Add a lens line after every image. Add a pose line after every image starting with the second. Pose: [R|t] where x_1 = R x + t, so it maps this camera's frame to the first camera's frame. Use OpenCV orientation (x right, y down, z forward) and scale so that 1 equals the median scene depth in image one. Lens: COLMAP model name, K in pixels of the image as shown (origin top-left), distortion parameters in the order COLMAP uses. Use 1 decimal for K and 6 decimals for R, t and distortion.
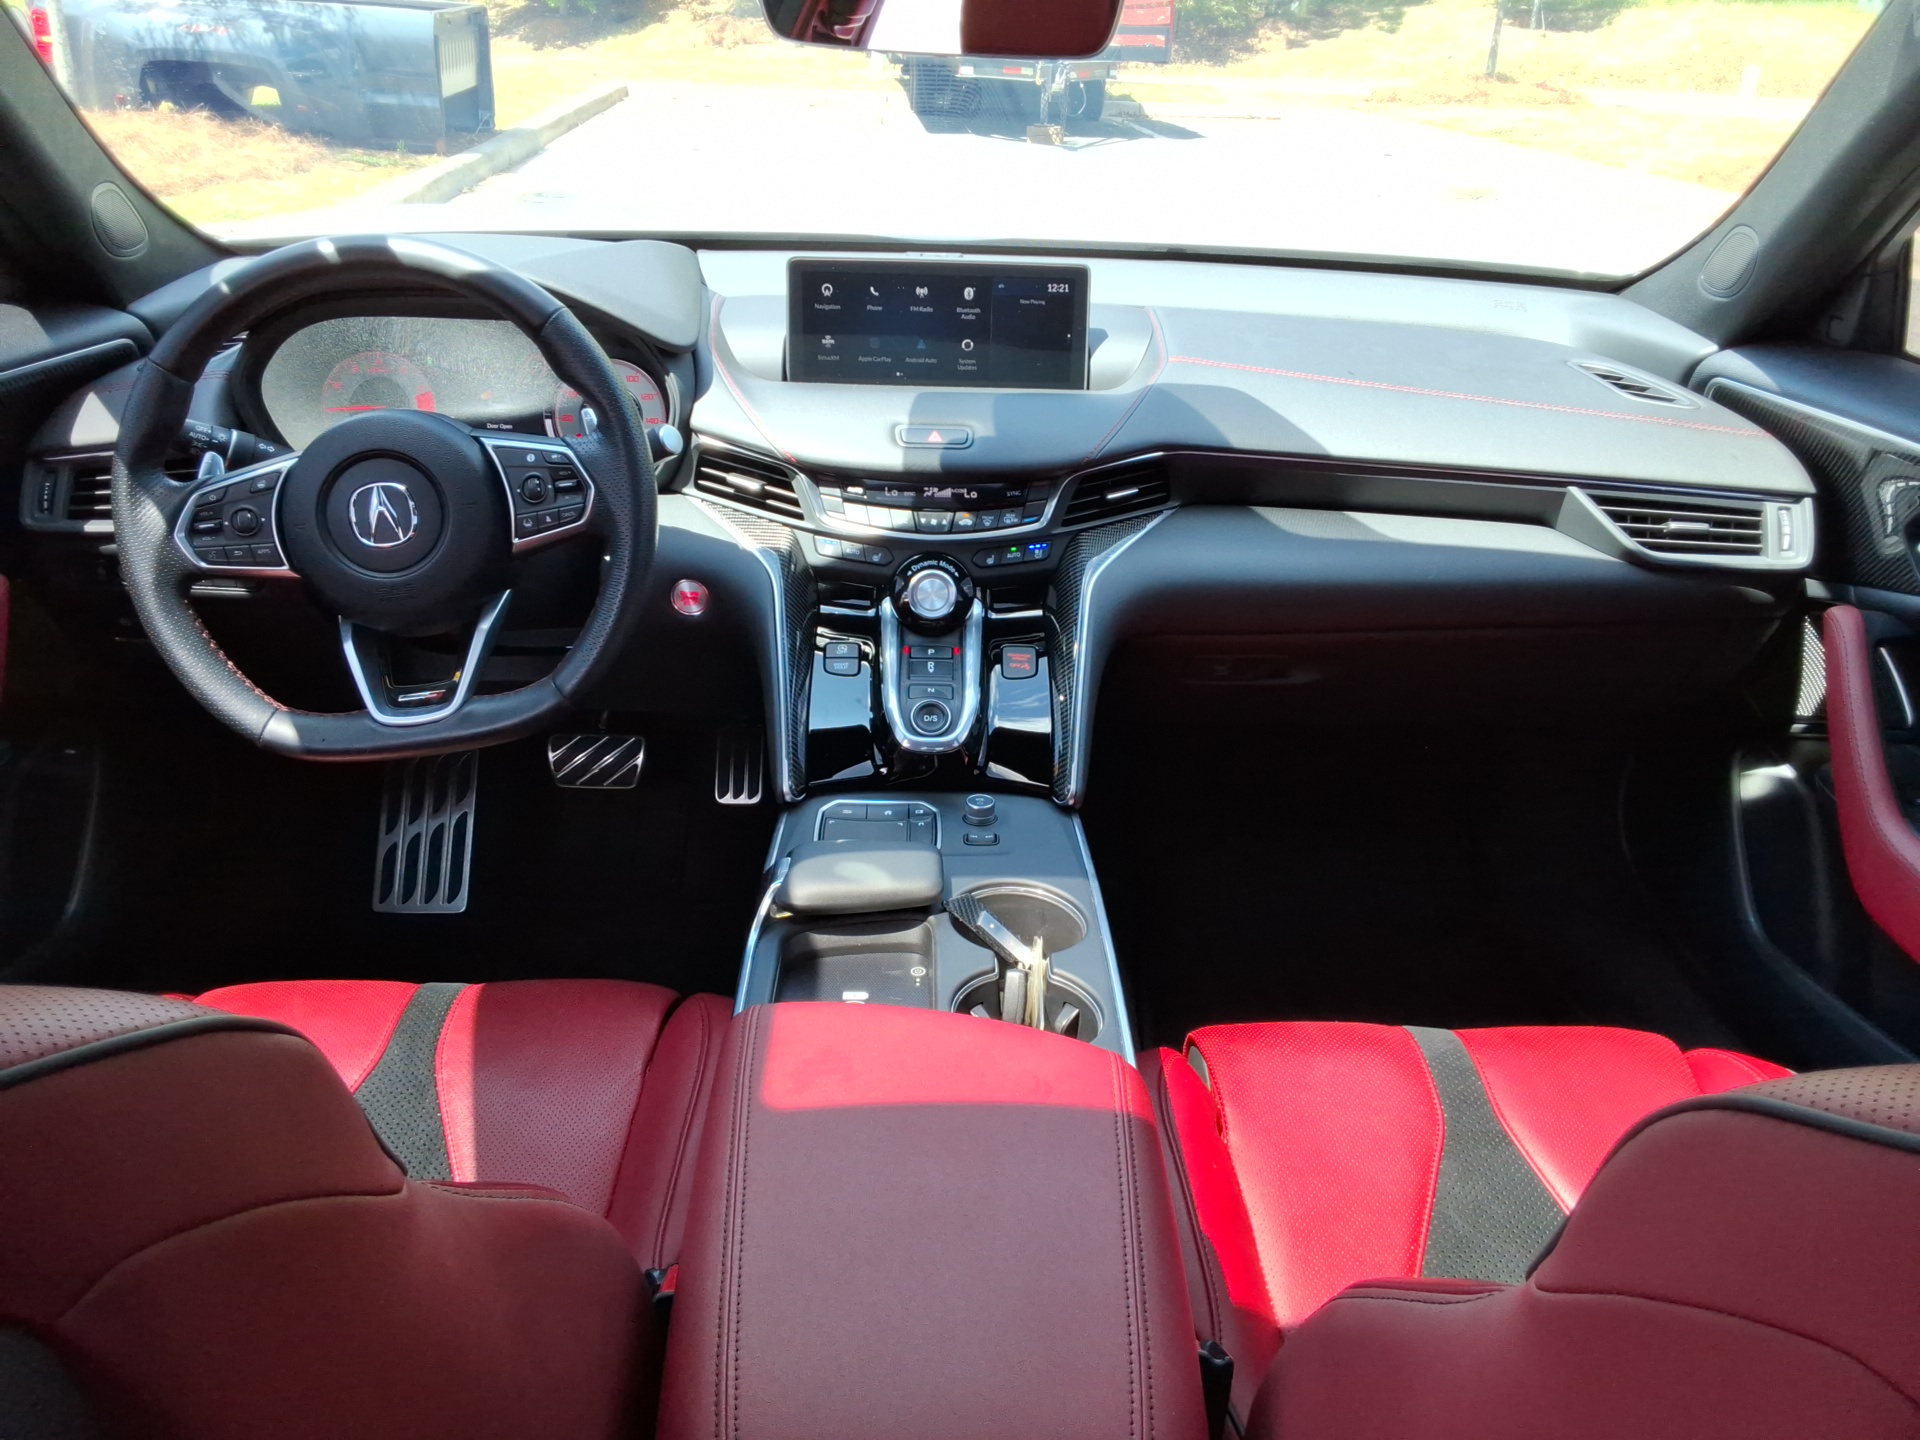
lens RADIAL K [[1533.4, 0, 969.2], [0, 1533.4, 704.9], [0, 0, 1]] dist [0.112206, -0.177752]
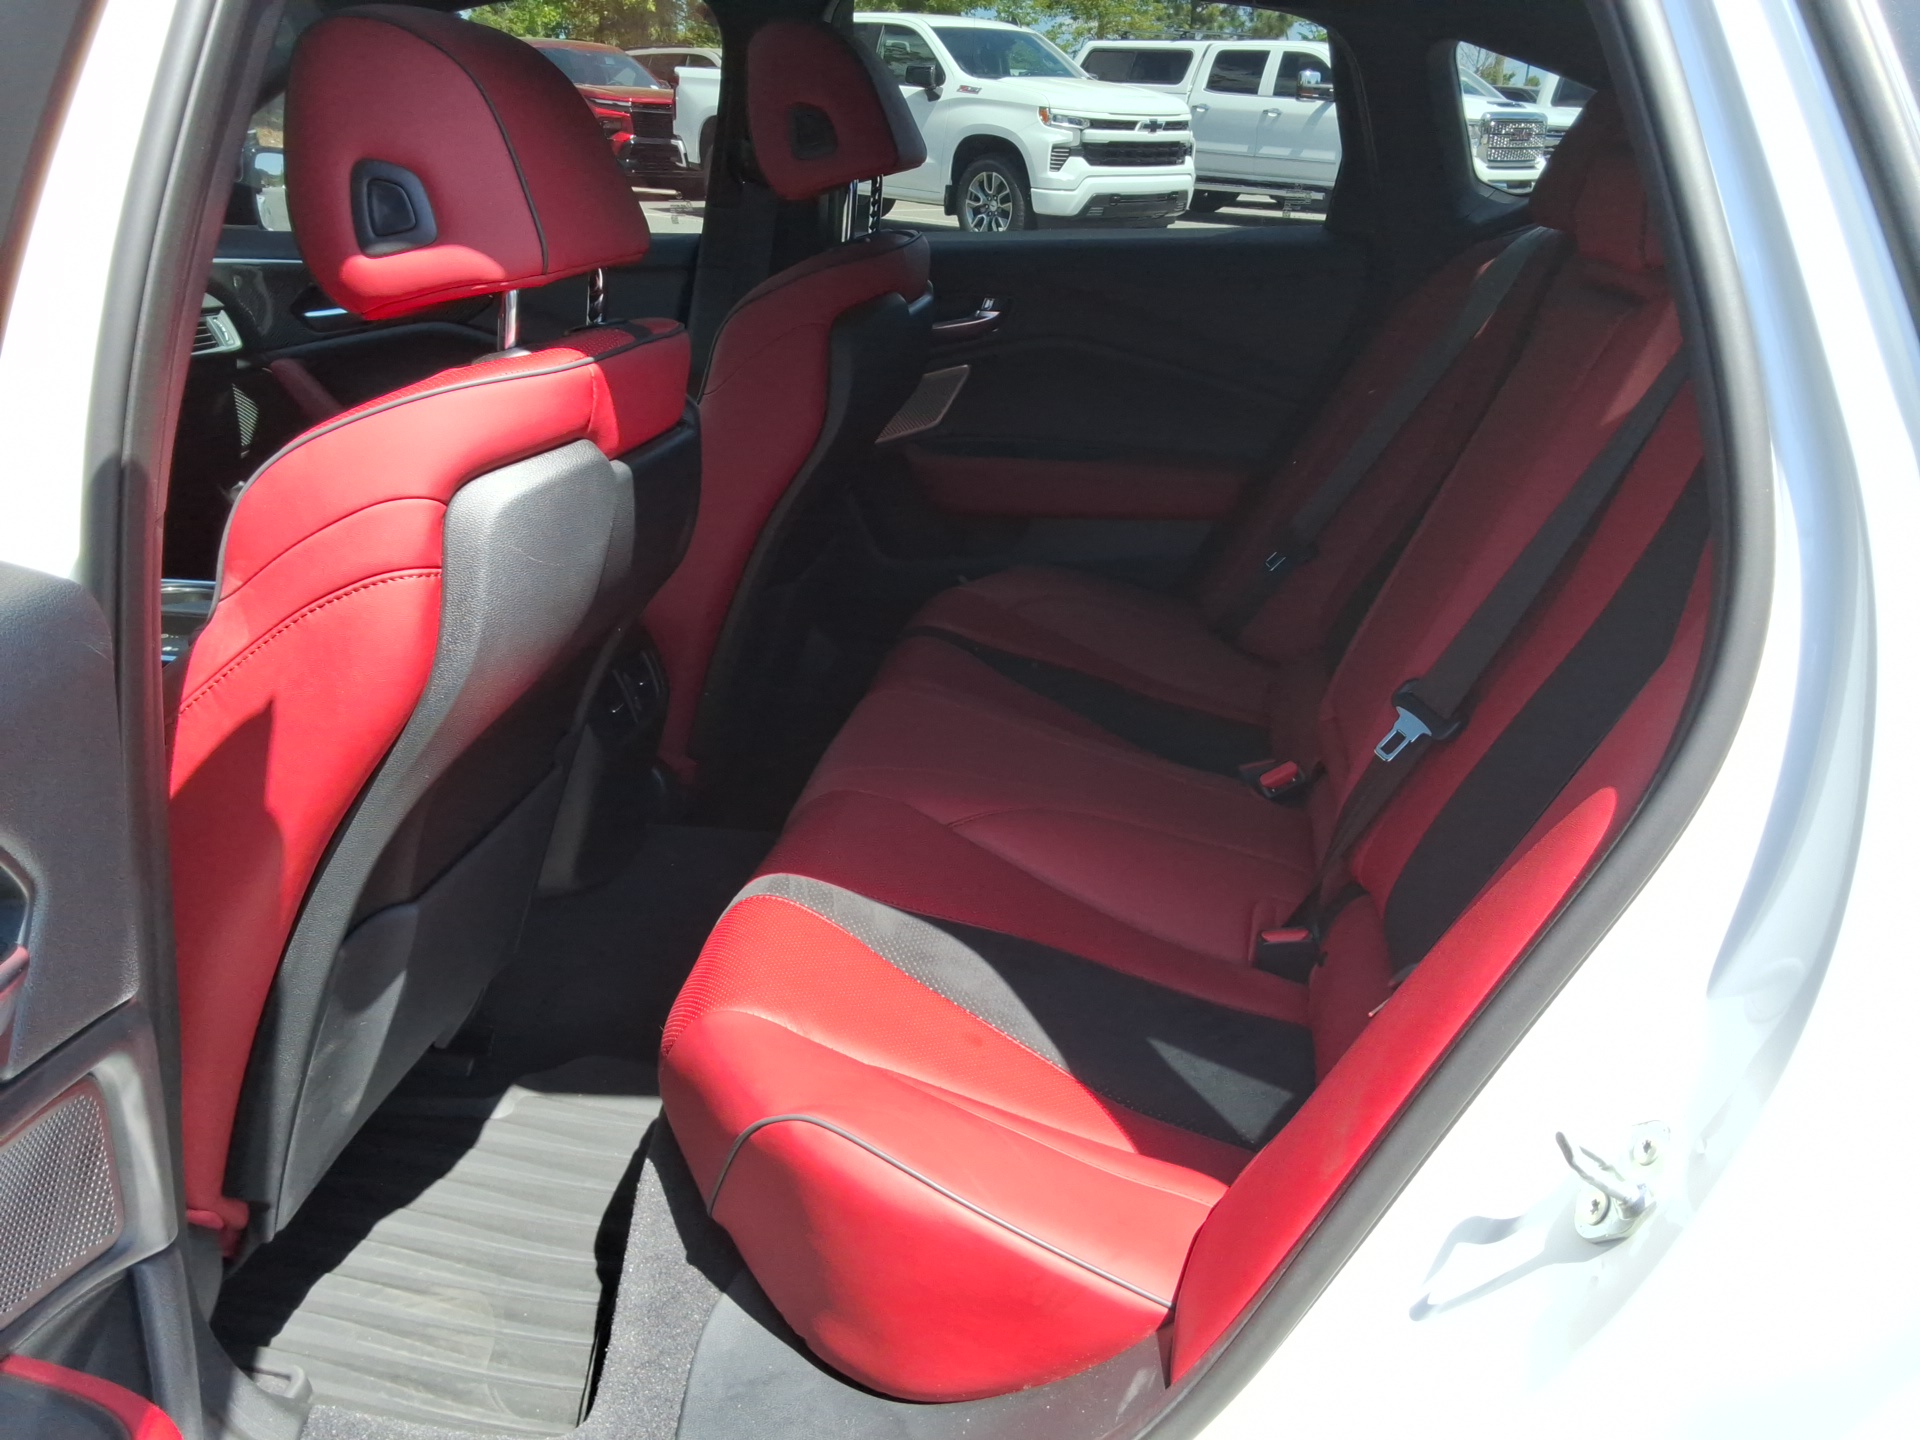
lens RADIAL K [[1540.2, 0, 974.7], [0, 1540.2, 721.4], [0, 0, 1]] dist [0.106778, -0.173261]
pose [[0.162182, -0.377867, 0.911544, -0.972714], [0.373991, 0.878393, 0.297584, 0.058770], [-0.913142, 0.292647, 0.283779, -0.123848]]
